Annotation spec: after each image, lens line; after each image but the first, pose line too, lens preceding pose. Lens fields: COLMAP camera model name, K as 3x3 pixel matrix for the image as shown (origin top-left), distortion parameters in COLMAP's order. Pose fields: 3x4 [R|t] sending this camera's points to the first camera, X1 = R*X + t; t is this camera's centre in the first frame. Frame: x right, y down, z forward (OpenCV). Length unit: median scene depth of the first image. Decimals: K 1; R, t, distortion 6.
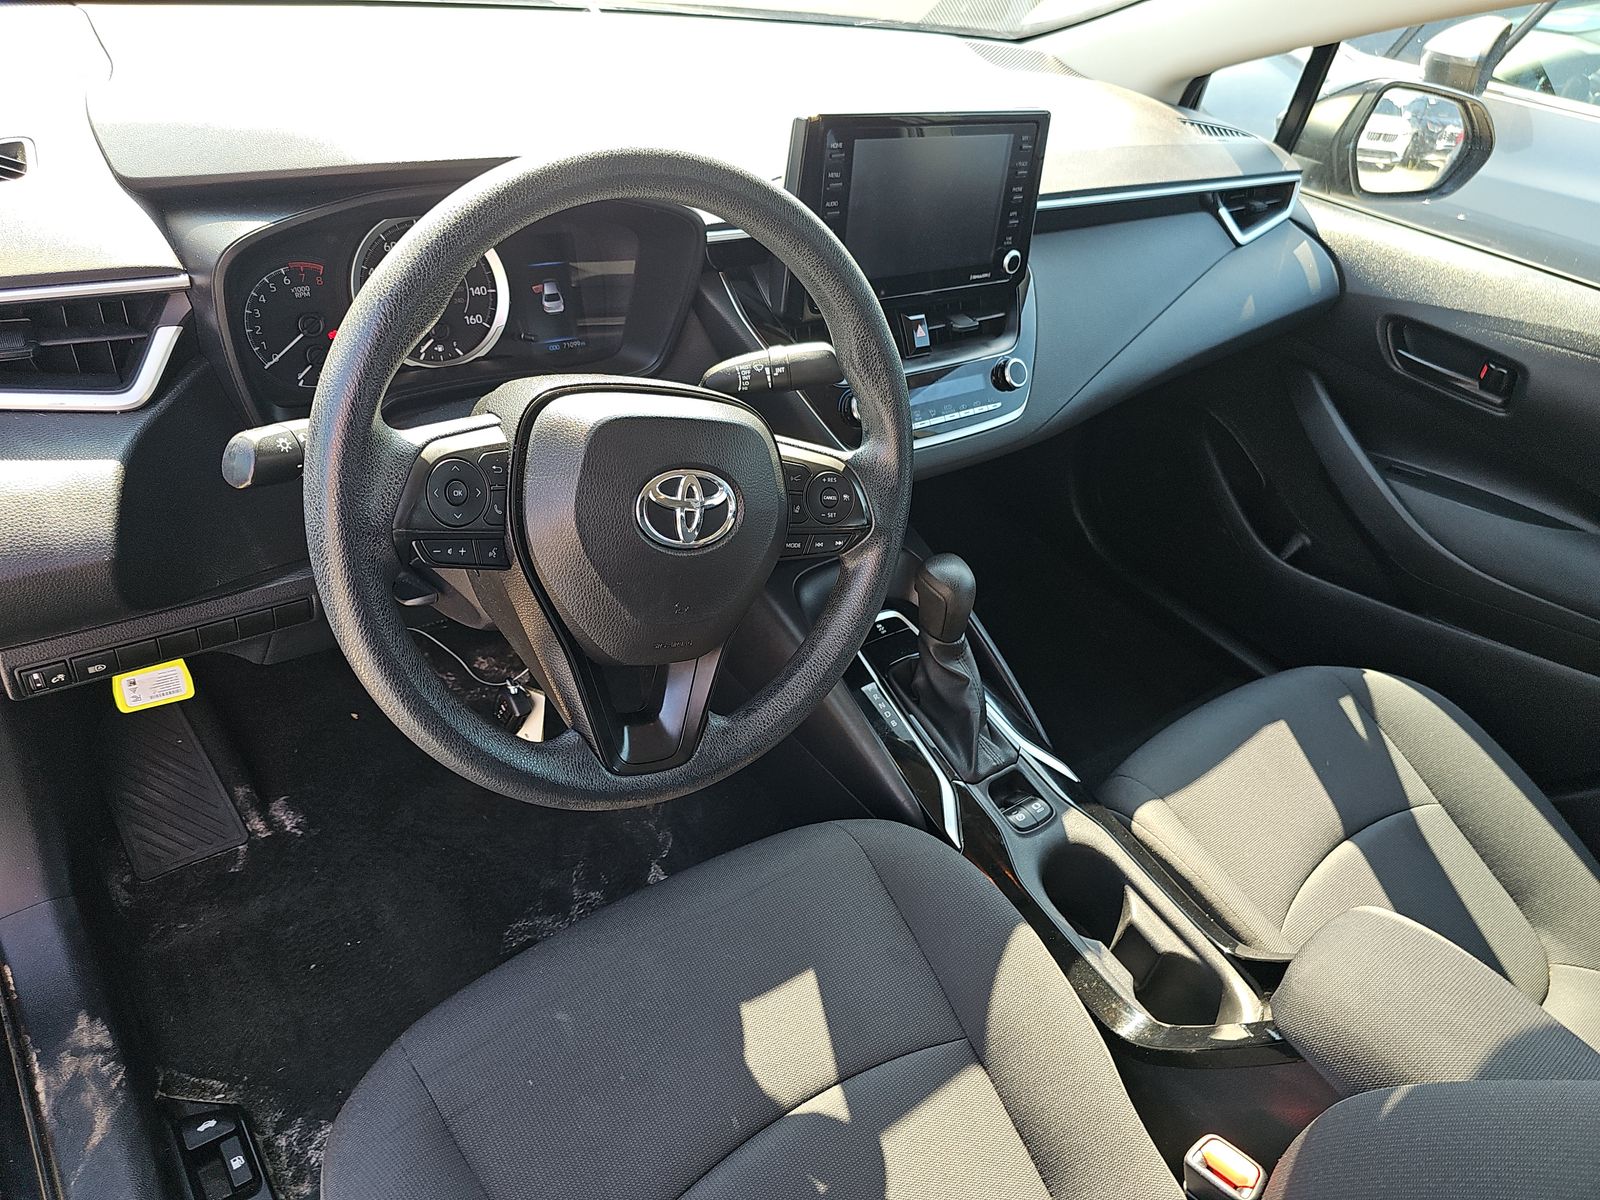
lens RADIAL K [[1040.5, 0, 800.0], [0, 1040.5, 600.0], [0, 0, 1]] dist [0.001588, -0.000272]
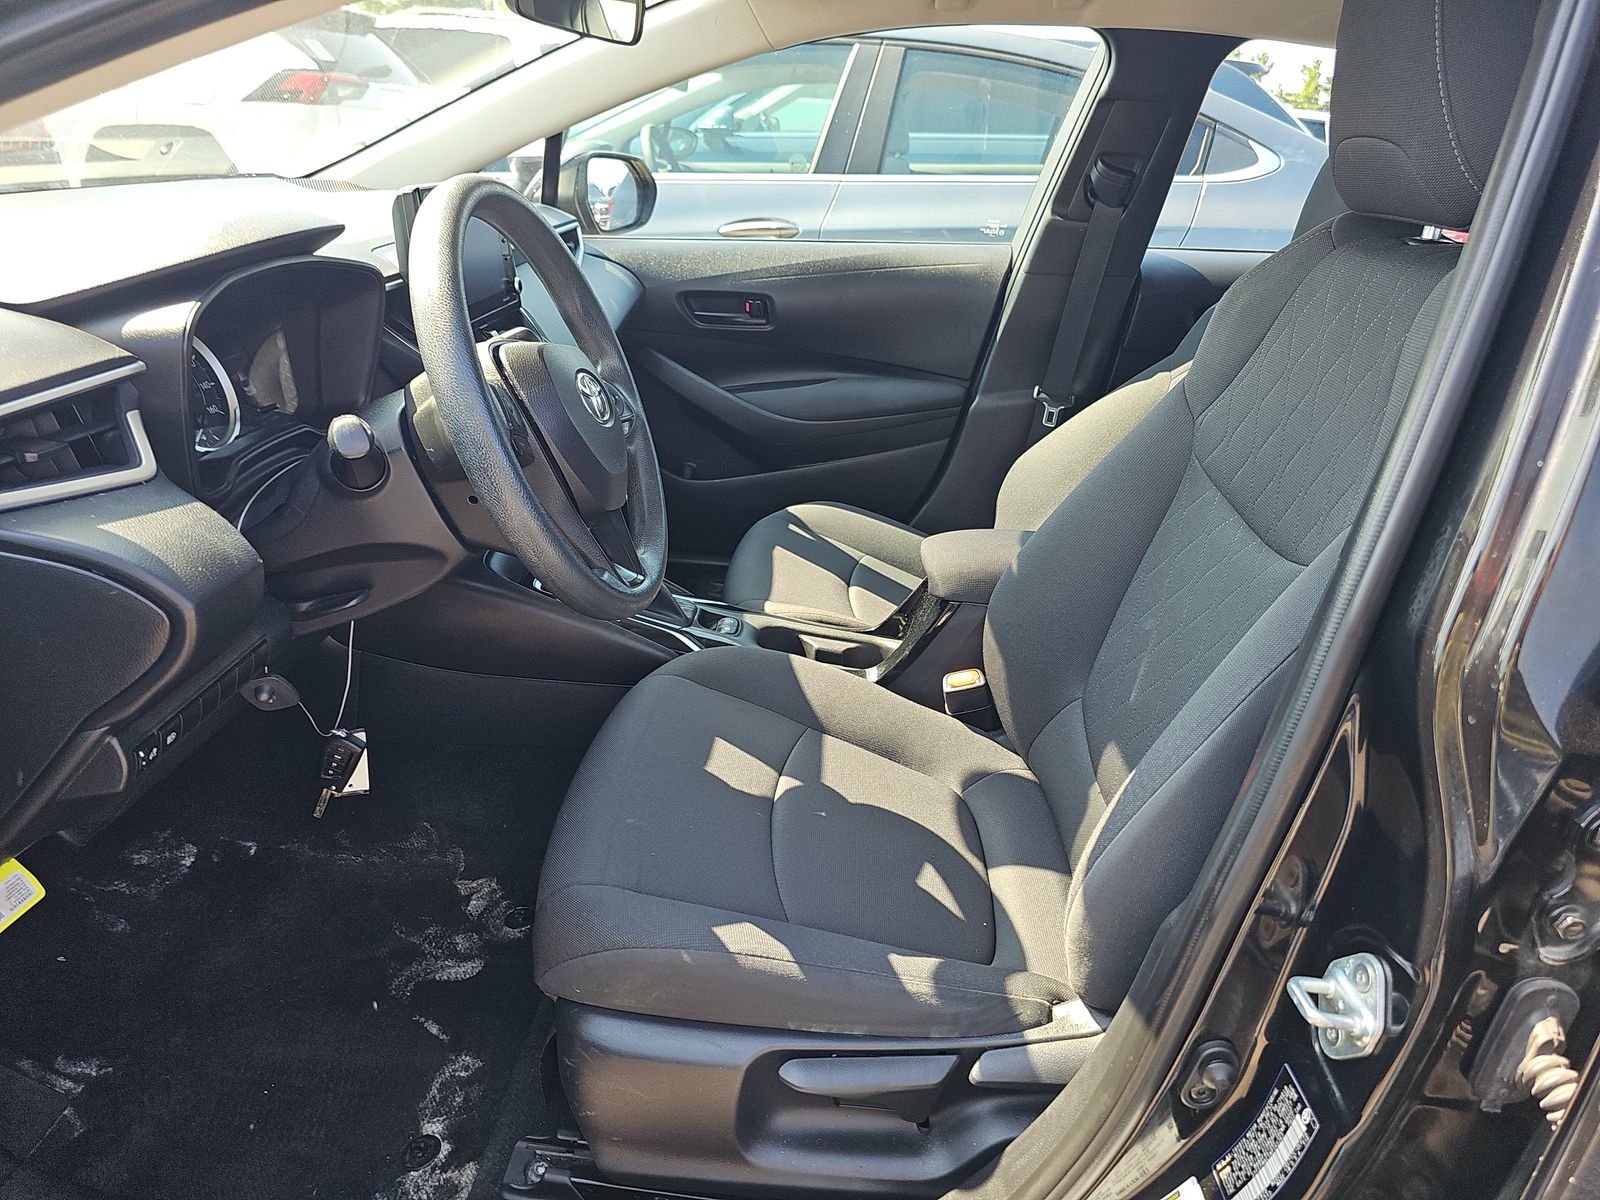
lens RADIAL K [[1040.5, 0, 800.0], [0, 1040.5, 600.0], [0, 0, 1]] dist [0.001588, -0.000272]
pose [[0.650676, -0.414616, 0.636171, -0.543573], [0.493027, 0.867849, 0.061341, 0.122350], [-0.577533, 0.273737, 0.769106, -0.148220]]
